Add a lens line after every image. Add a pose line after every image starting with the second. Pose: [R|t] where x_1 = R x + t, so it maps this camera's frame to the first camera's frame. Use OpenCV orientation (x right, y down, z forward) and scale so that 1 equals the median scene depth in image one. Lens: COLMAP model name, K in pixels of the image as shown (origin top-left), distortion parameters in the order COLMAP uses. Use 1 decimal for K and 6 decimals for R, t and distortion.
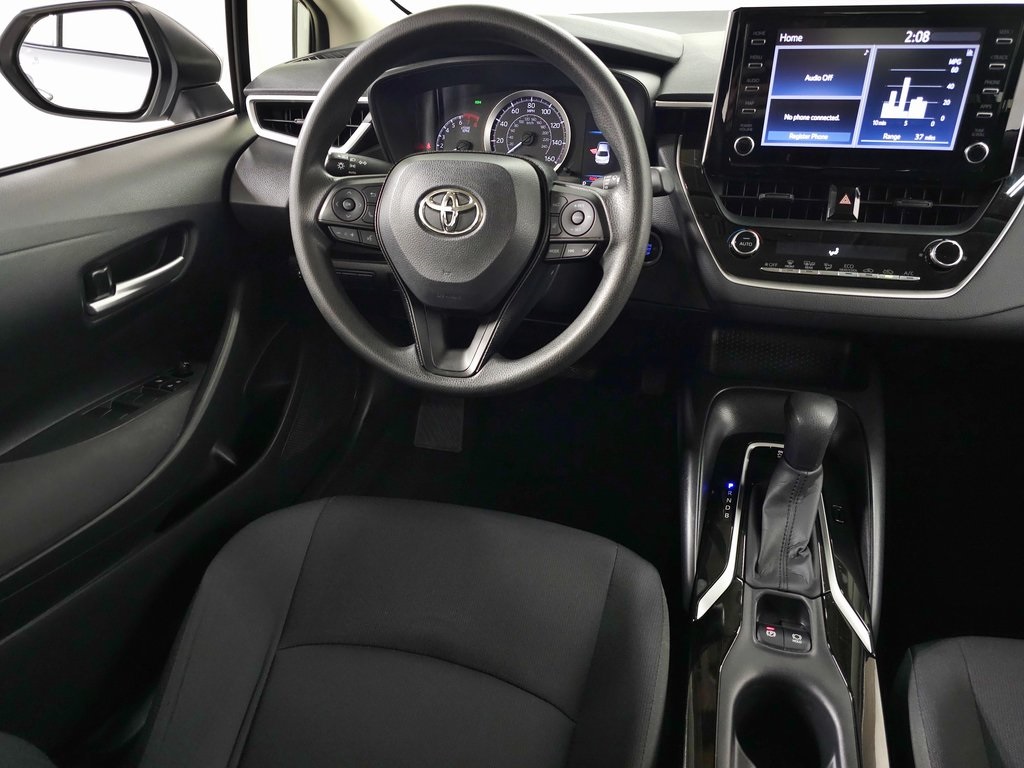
lens RADIAL K [[703.7, 0, 509.9], [0, 703.7, 389.8], [0, 0, 1]] dist [0.037764, -0.044985]
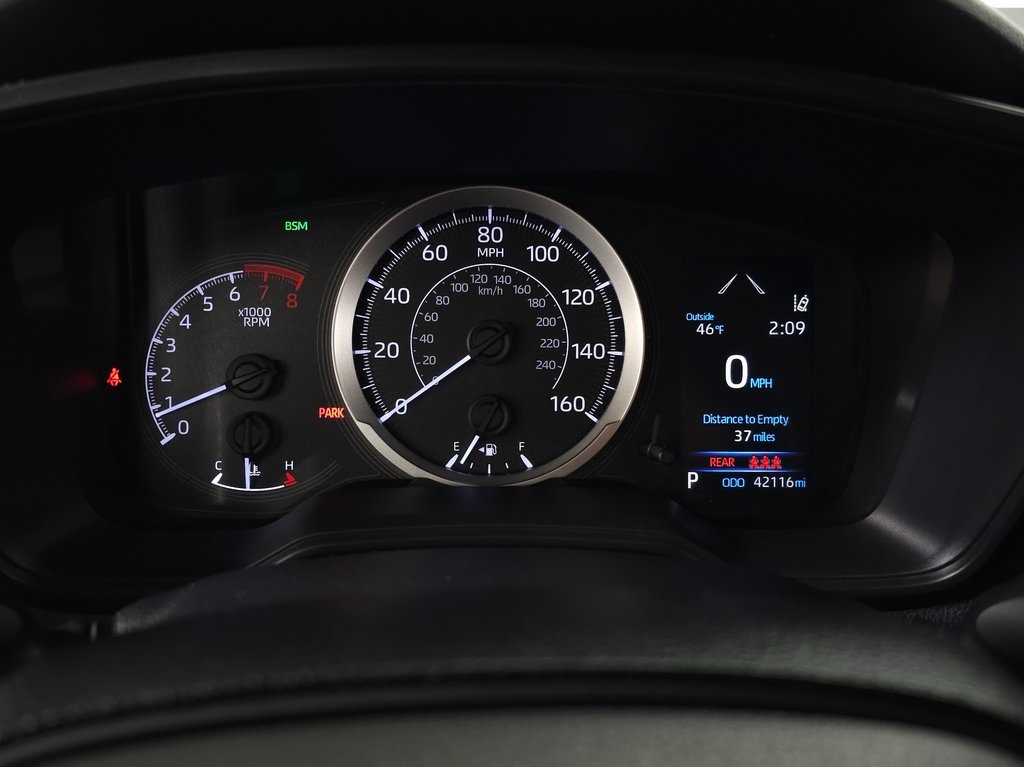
lens RADIAL K [[703.7, 0, 505.9], [0, 703.7, 361.7], [0, 0, 1]] dist [0.037764, -0.044985]
pose [[0.946866, -0.065502, 0.314886, -0.074647], [0.130504, 0.973070, -0.190010, -0.365214], [-0.293960, 0.221008, 0.929916, 0.914799]]
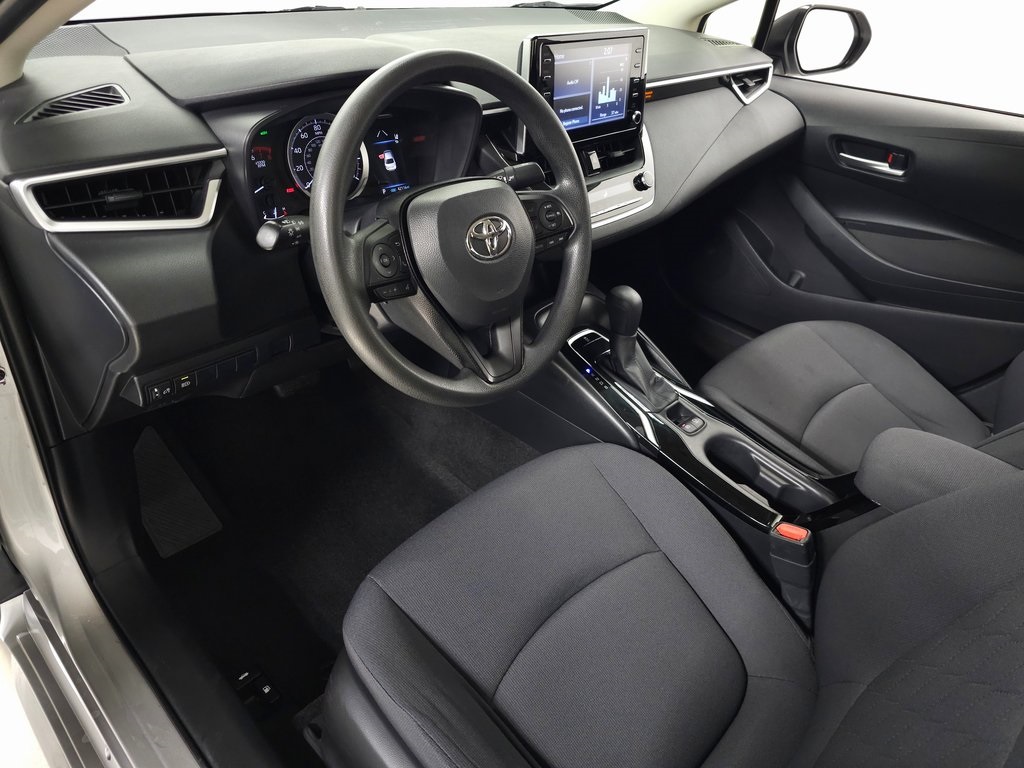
lens RADIAL K [[703.7, 0, 504.8], [0, 703.7, 369.9], [0, 0, 1]] dist [0.037764, -0.044985]
pose [[0.458717, -0.422056, 0.781951, -0.947519], [0.384457, 0.887636, 0.253564, -0.314168], [-0.801106, 0.184313, 0.569436, 0.364933]]
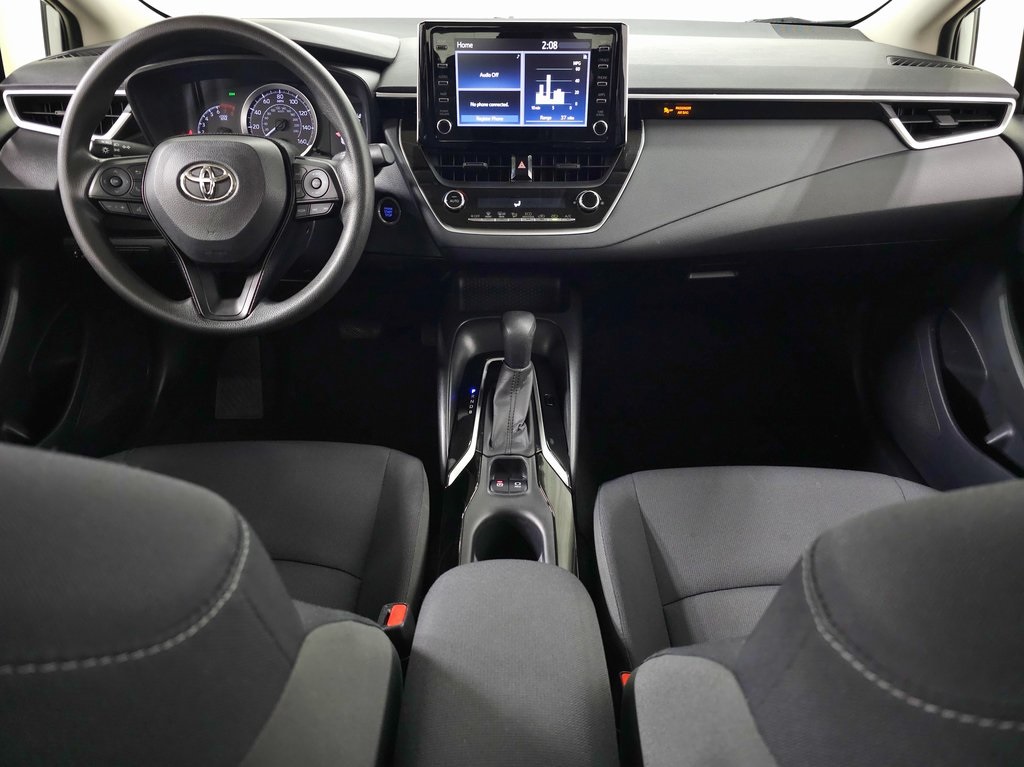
lens RADIAL K [[703.7, 0, 523.3], [0, 703.7, 384.6], [0, 0, 1]] dist [0.037764, -0.044985]
pose [[0.960467, -0.110854, 0.255371, 0.080539], [0.110680, 0.993741, 0.015100, 0.126075], [-0.255447, 0.013762, 0.966725, -0.294944]]
